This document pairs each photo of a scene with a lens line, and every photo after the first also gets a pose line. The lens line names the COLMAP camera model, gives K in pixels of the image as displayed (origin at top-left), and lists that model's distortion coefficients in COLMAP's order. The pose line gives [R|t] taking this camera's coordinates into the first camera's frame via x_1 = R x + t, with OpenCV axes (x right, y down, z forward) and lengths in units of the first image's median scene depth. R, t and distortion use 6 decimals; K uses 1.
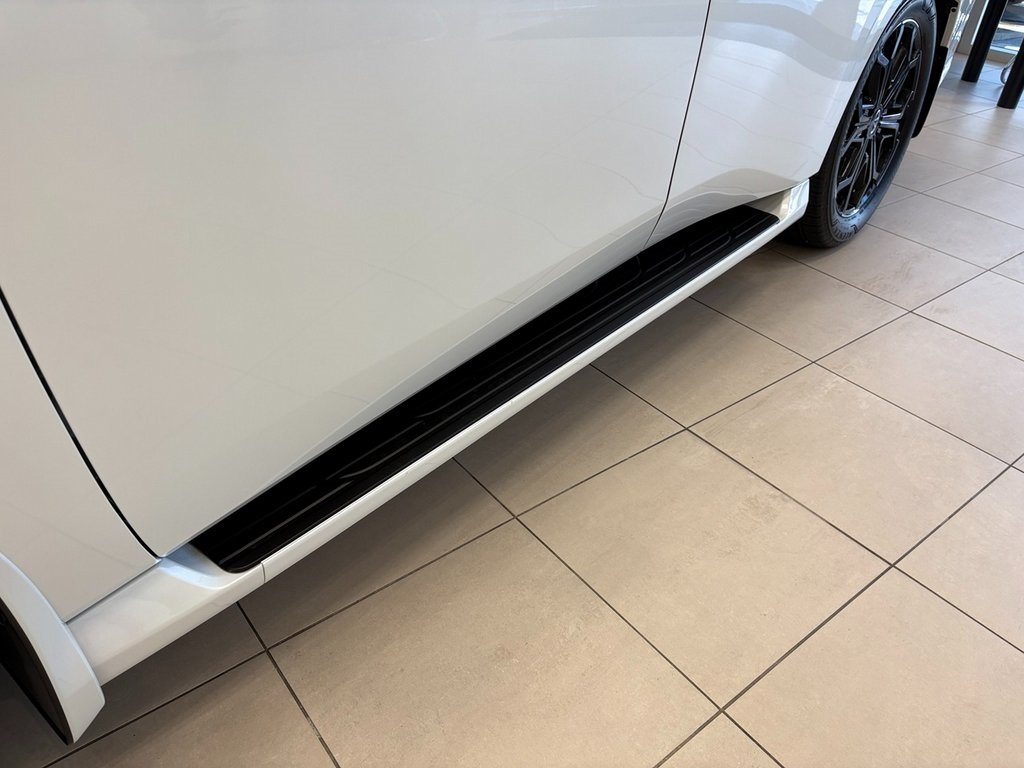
lens RADIAL K [[778.8, 0, 512.0], [0, 778.8, 384.0], [0, 0, 1]] dist [0.006989, -0.005450]
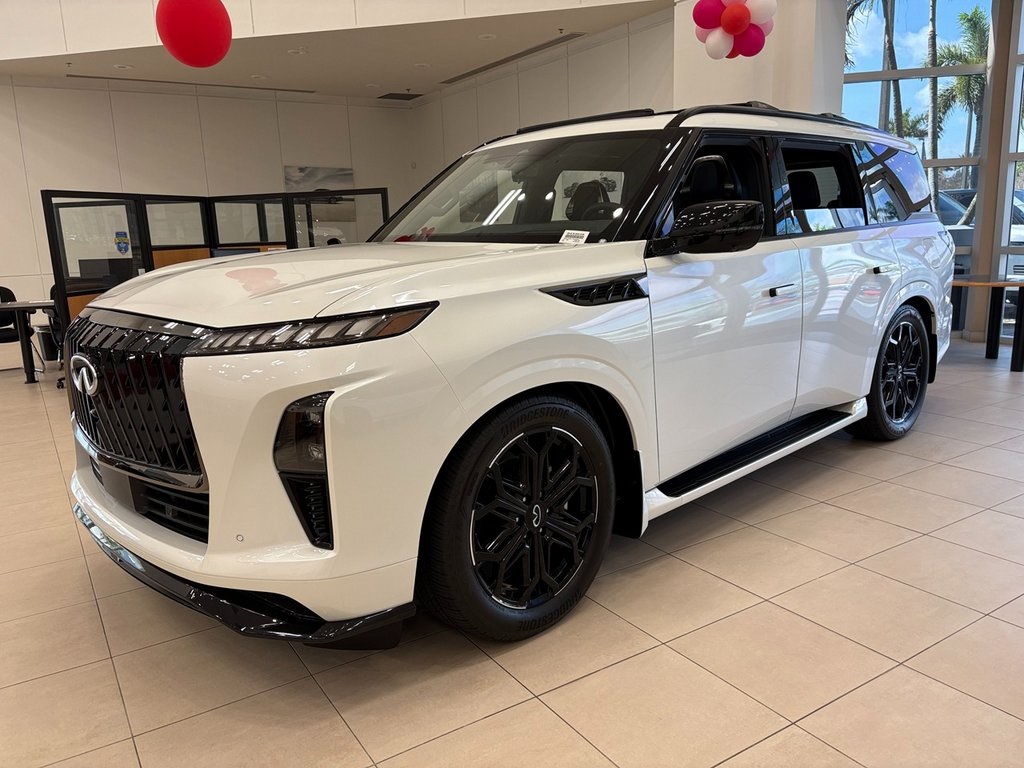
lens RADIAL K [[778.8, 0, 512.0], [0, 778.8, 384.0], [0, 0, 1]] dist [0.006989, -0.005450]
pose [[0.990210, -0.071665, -0.119781, -0.236775], [0.019005, 0.919368, -0.392940, 0.411965], [0.138283, 0.386817, 0.911729, -0.832868]]
